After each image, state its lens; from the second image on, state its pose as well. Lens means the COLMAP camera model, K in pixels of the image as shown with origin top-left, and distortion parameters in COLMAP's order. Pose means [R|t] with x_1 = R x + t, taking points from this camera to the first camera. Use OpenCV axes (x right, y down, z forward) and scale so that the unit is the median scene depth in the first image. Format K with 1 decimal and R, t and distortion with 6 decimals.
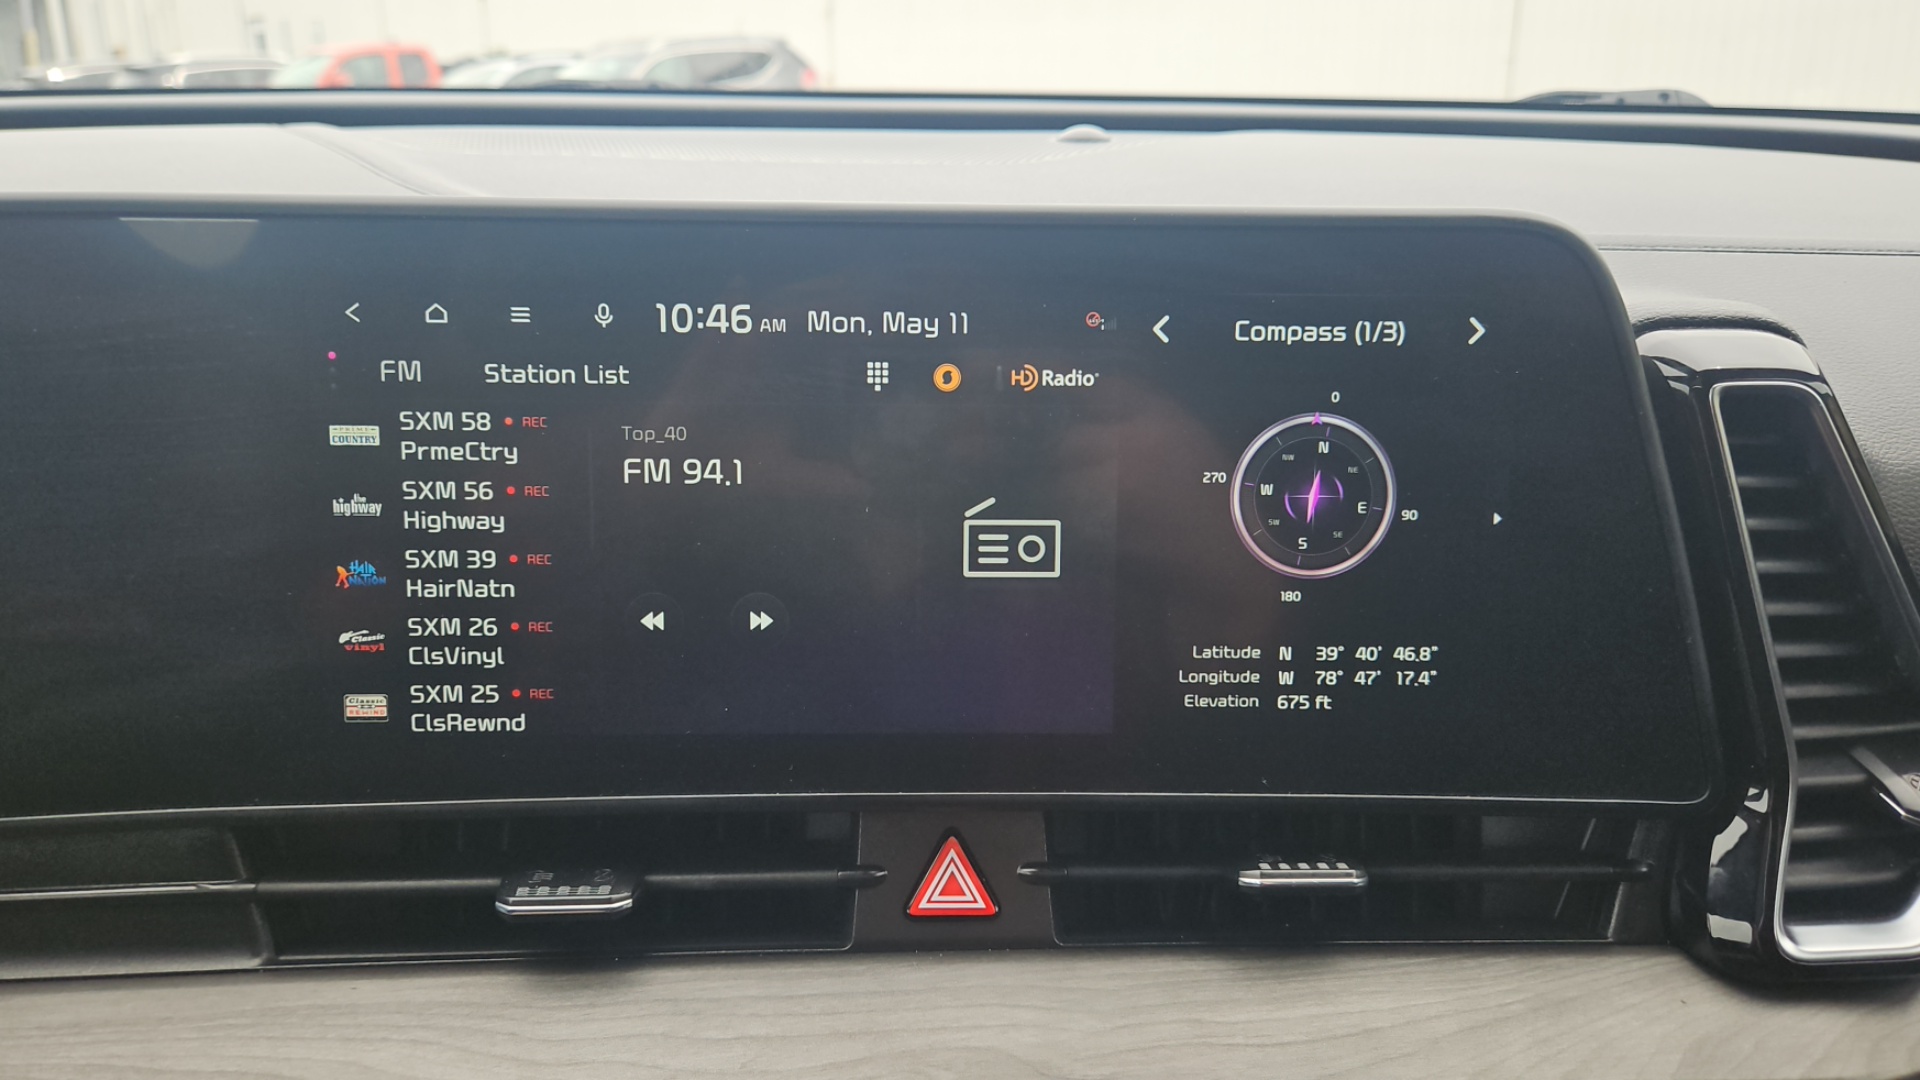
lens RADIAL K [[1458.4, 0, 956.9], [0, 1458.4, 541.0], [0, 0, 1]] dist [0.048487, -0.050647]
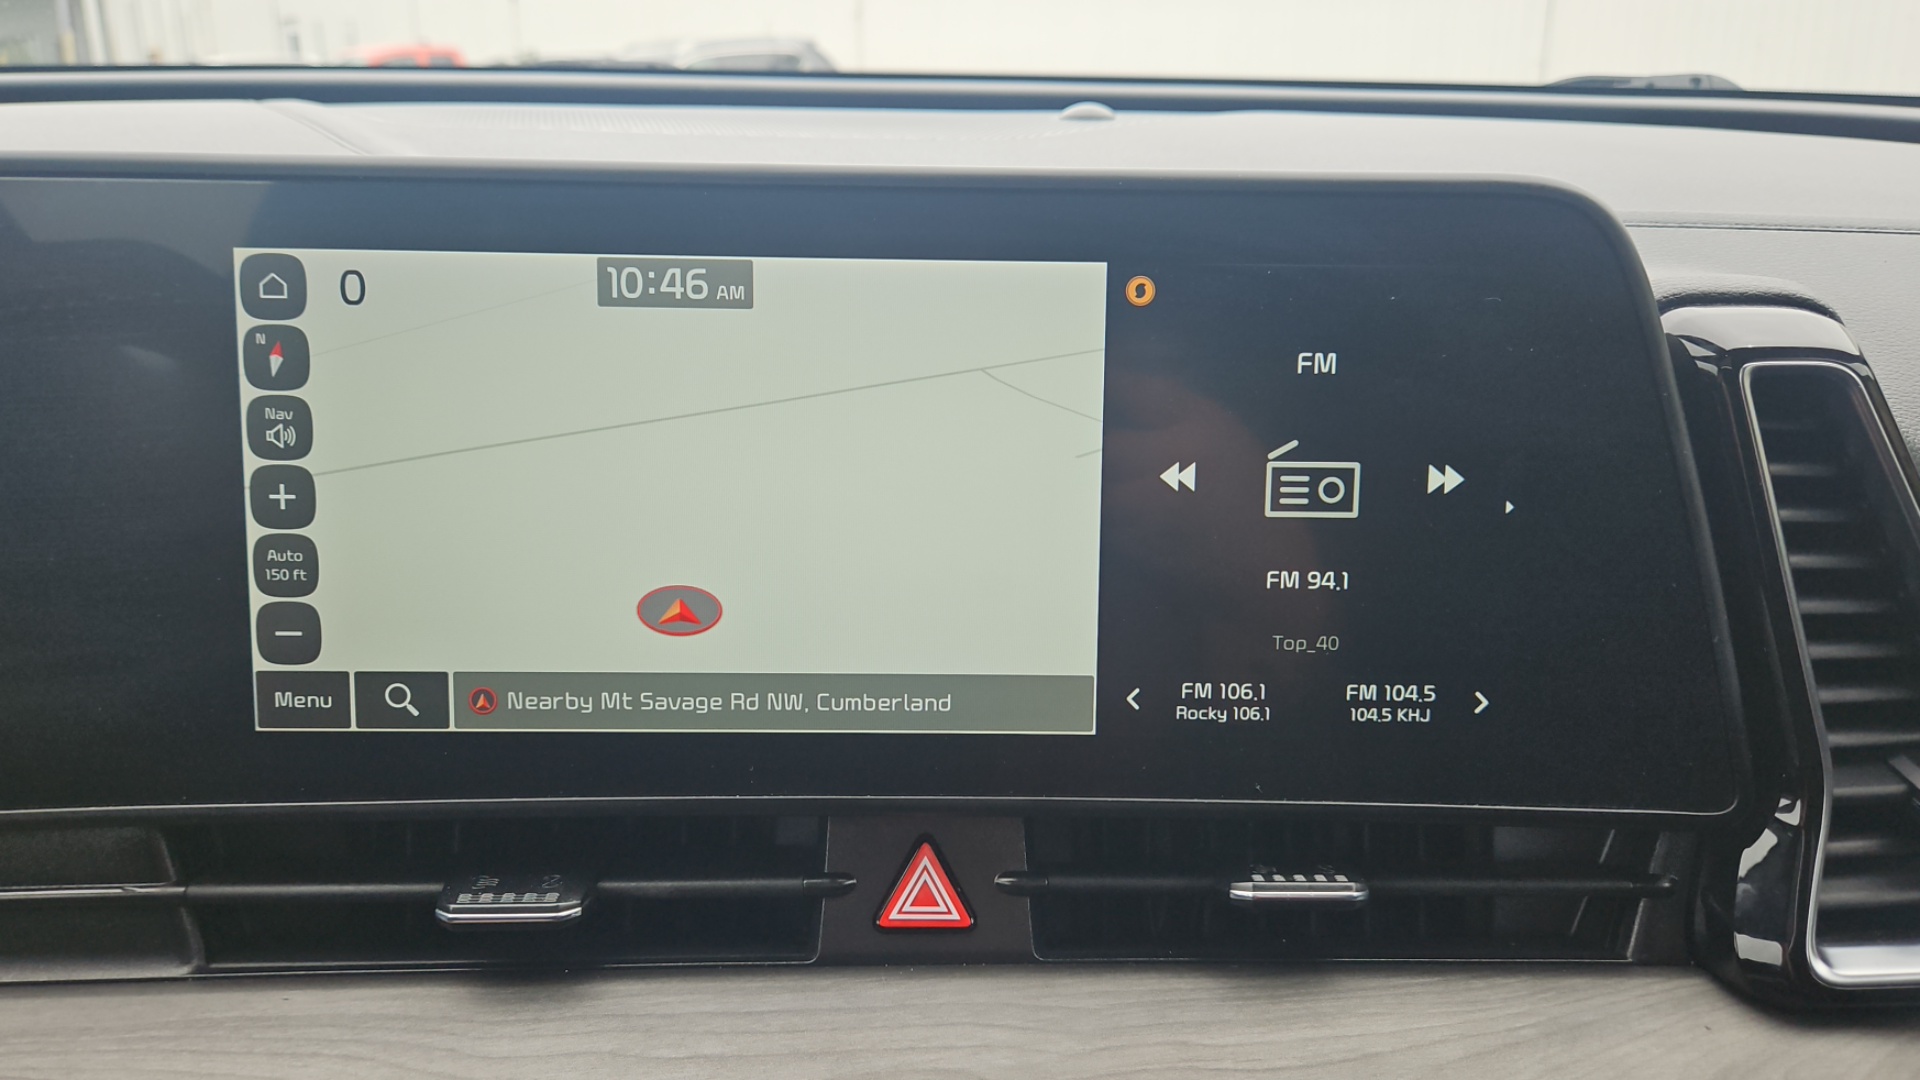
lens RADIAL K [[1458.4, 0, 964.8], [0, 1458.4, 541.3], [0, 0, 1]] dist [0.048487, -0.050647]
pose [[0.999895, 0.006155, -0.013102, 0.033945], [-0.006175, 0.999980, -0.001472, 0.009681], [0.013093, 0.001553, 0.999913, 0.062230]]
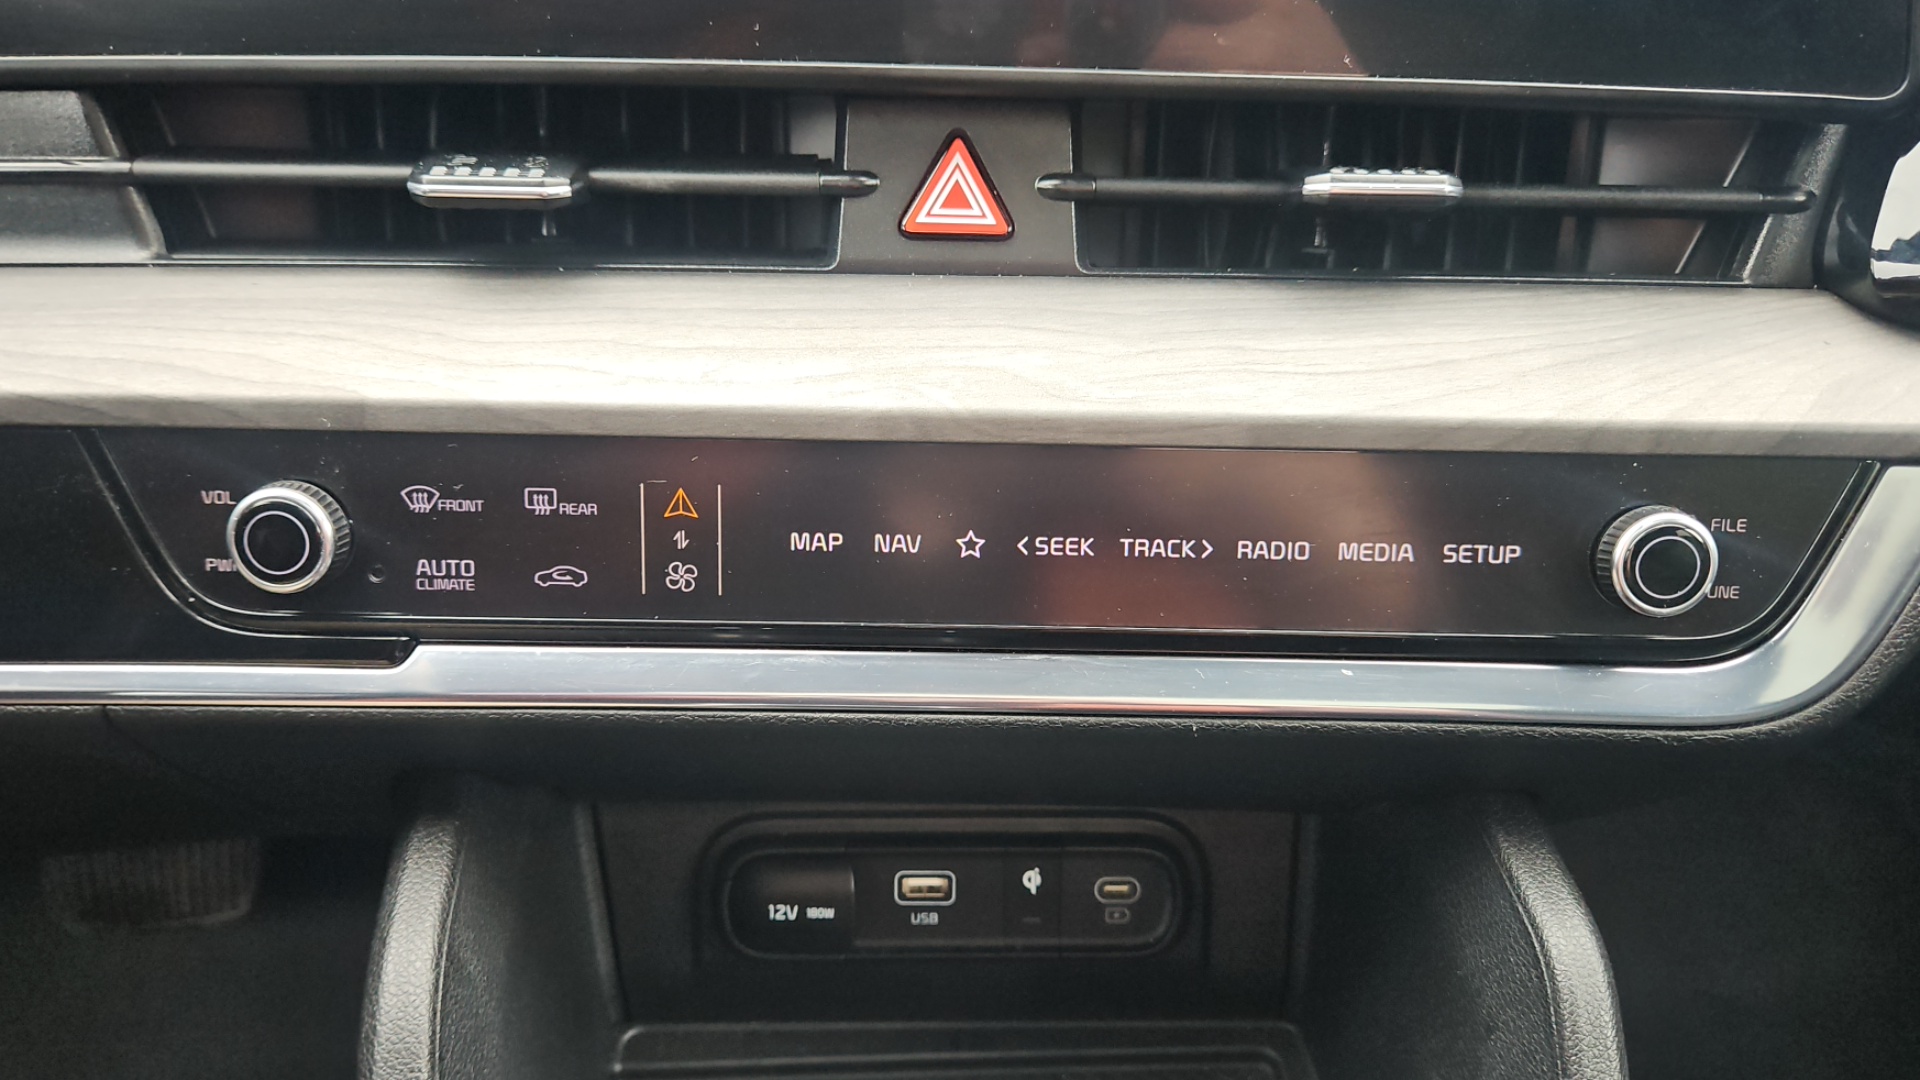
lens RADIAL K [[1458.4, 0, 959.9], [0, 1458.4, 554.0], [0, 0, 1]] dist [0.048487, -0.050647]
pose [[0.999081, 0.030493, -0.030124, 0.030631], [-0.020854, 0.959799, 0.279912, 0.202033], [0.037449, -0.279026, 0.959553, 0.145250]]
